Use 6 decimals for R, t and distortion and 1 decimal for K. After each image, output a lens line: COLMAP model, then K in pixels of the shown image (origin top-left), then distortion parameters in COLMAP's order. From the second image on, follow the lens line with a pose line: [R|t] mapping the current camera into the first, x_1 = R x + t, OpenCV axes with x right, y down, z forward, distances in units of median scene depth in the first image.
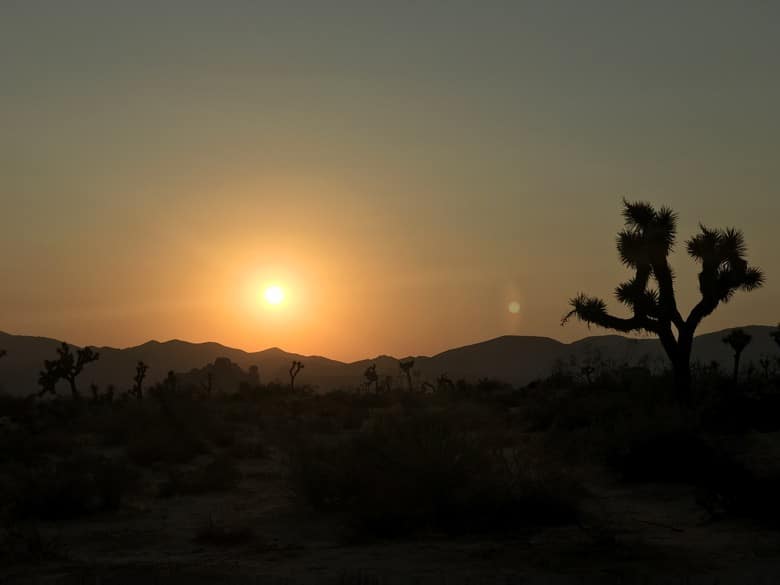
lens RADIAL K [[1300.1, 0, 390.0], [0, 1300.1, 292.5], [0, 0, 1]] dist [0.018100, 0.057067]
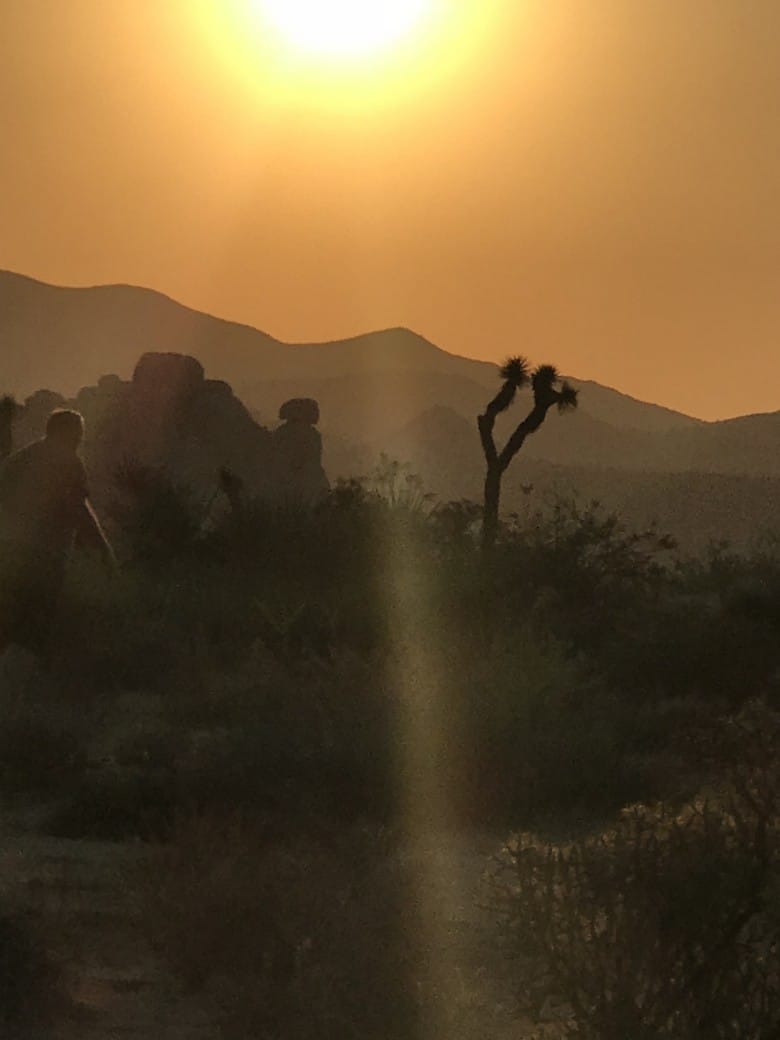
lens RADIAL K [[5528.6, 0, 390.0], [0, 5528.6, 520.0], [0, 0, 1]] dist [-1.466177, 2.551244]
pose [[0.993156, 0.077632, -0.087264, -0.023924], [-0.071067, 0.994573, 0.075982, 0.018556], [0.092689, -0.069260, 0.993283, 0.279252]]
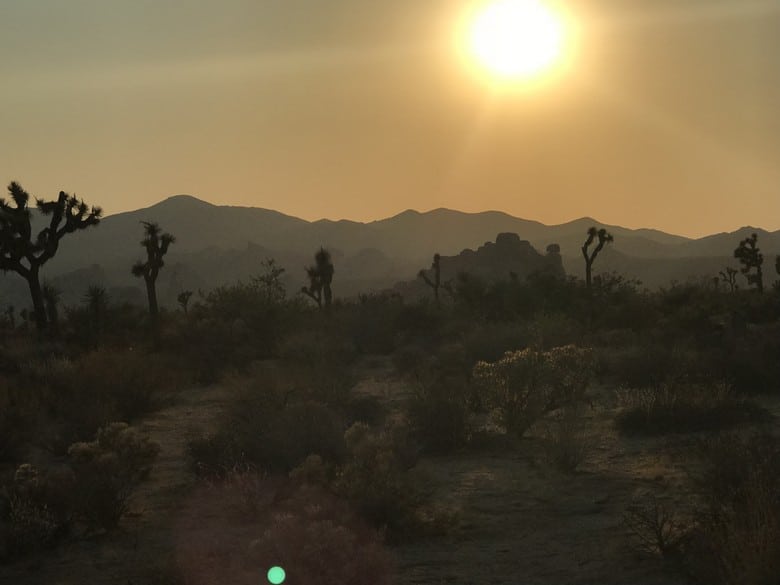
lens RADIAL K [[1862.9, 0, 390.0], [0, 1862.9, 292.5], [0, 0, 1]] dist [-0.027186, 0.006702]
pose [[0.981140, -0.008046, -0.193128, -0.011318], [0.023809, 0.996555, 0.079438, 0.016096], [0.191824, -0.082538, 0.977952, 0.248608]]
